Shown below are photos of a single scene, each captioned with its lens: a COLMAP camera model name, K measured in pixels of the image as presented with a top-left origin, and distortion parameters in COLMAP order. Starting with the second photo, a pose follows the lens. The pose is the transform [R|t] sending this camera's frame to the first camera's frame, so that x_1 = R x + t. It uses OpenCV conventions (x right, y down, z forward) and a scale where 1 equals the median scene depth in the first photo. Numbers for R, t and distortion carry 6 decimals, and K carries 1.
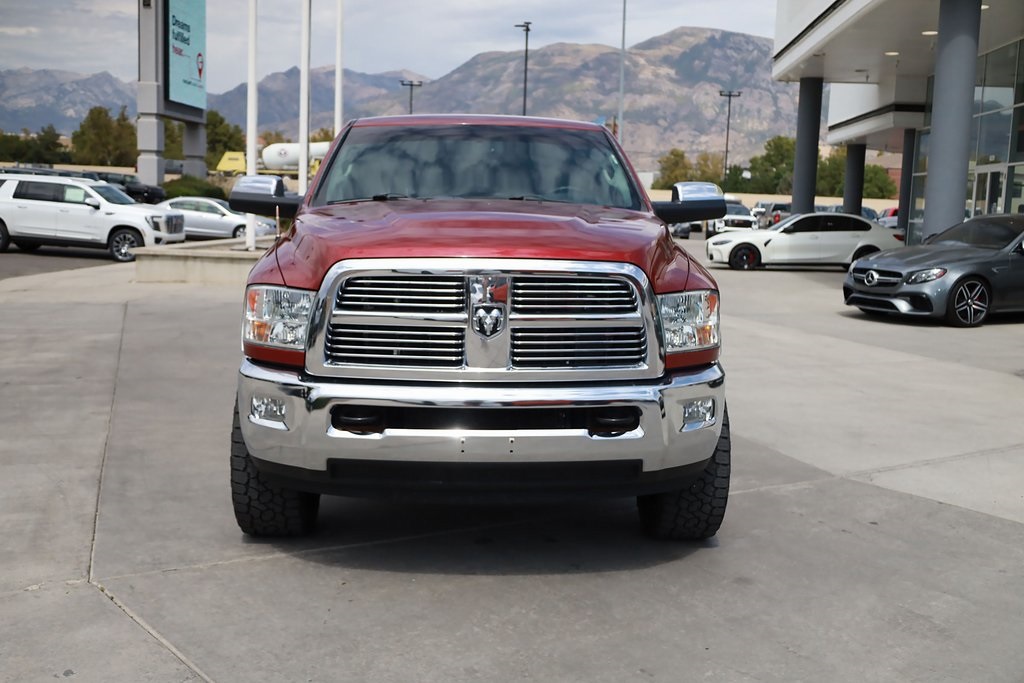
lens RADIAL K [[1119.7, 0, 512.0], [0, 1119.7, 341.5], [0, 0, 1]] dist [0.001691, 0.020898]
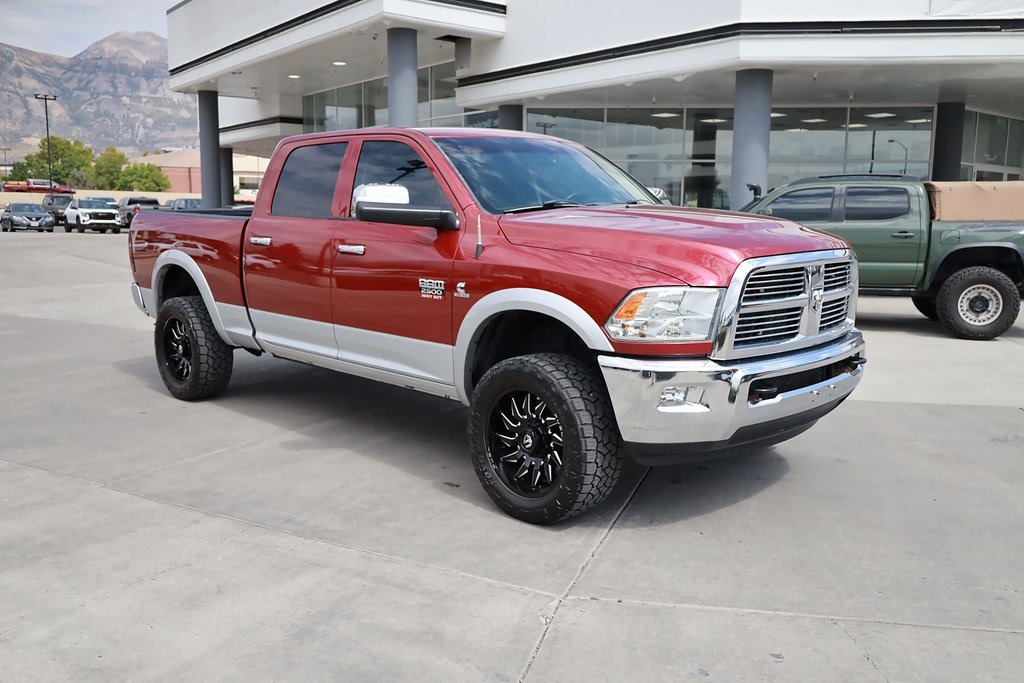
lens RADIAL K [[908.0, 0, 512.0], [0, 908.0, 341.5], [0, 0, 1]] dist [-0.005259, -0.009482]
pose [[0.719435, -0.122802, 0.683617, -0.316114], [0.096399, 0.992374, 0.076816, -0.026632], [-0.687837, 0.010635, 0.725787, 0.150206]]
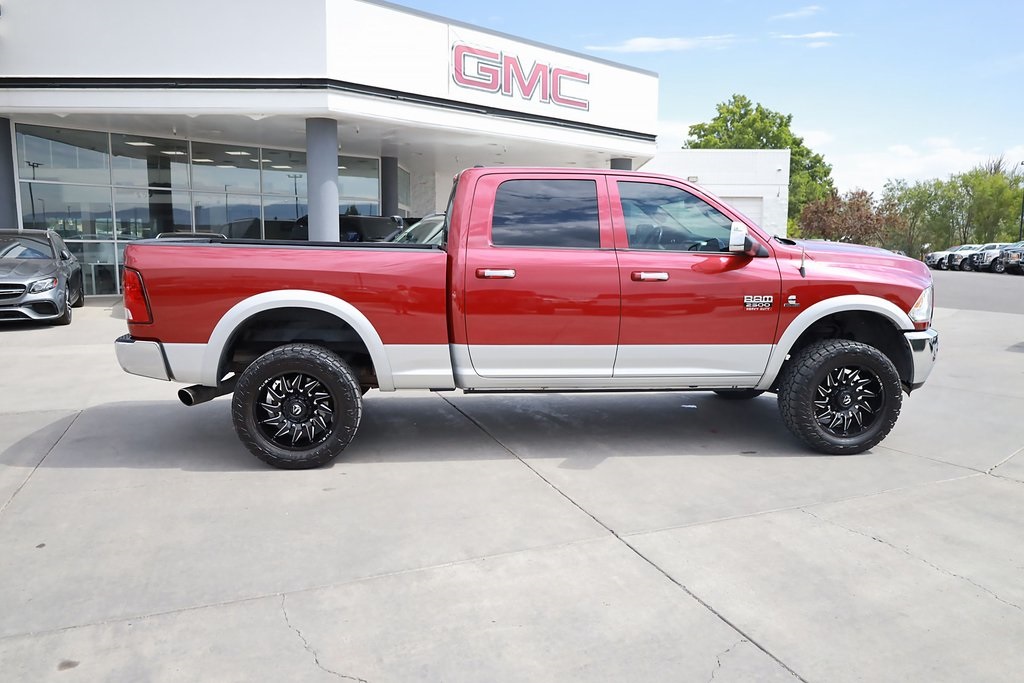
lens RADIAL K [[748.8, 0, 512.0], [0, 748.8, 341.5], [0, 0, 1]] dist [-0.012014, 0.001322]
pose [[-0.117935, -0.167047, 0.978870, -0.457683], [0.109572, 0.977541, 0.180021, -0.086891], [-0.986958, 0.128488, -0.096983, 0.598667]]
